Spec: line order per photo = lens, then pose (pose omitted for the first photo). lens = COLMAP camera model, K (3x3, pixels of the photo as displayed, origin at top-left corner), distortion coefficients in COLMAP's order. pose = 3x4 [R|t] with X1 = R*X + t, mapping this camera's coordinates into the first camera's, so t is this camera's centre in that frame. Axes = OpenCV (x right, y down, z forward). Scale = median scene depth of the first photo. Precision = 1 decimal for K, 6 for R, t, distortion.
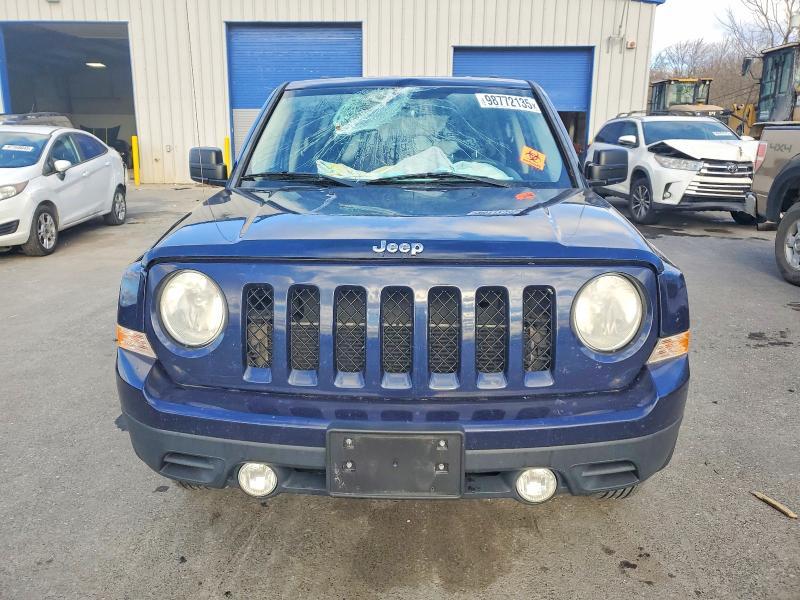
lens RADIAL K [[645.6, 0, 400.0], [0, 645.6, 300.0], [0, 0, 1]] dist [-0.001915, -0.007321]
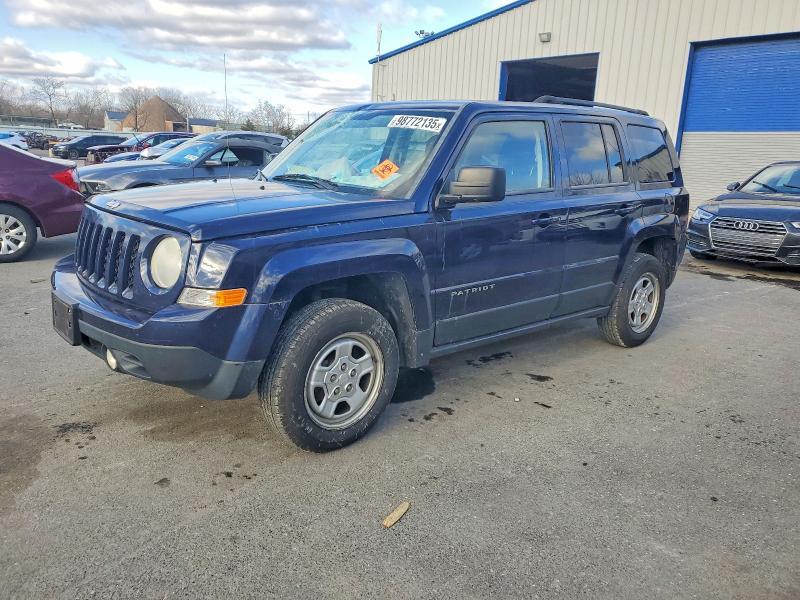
lens RADIAL K [[669.5, 0, 400.0], [0, 669.5, 300.0], [0, 0, 1]] dist [0.001102, -0.009457]
pose [[0.649943, 0.174766, -0.739615, 0.262638], [-0.207572, 0.977019, 0.048458, -0.011549], [0.731086, 0.122028, 0.671284, 0.053928]]
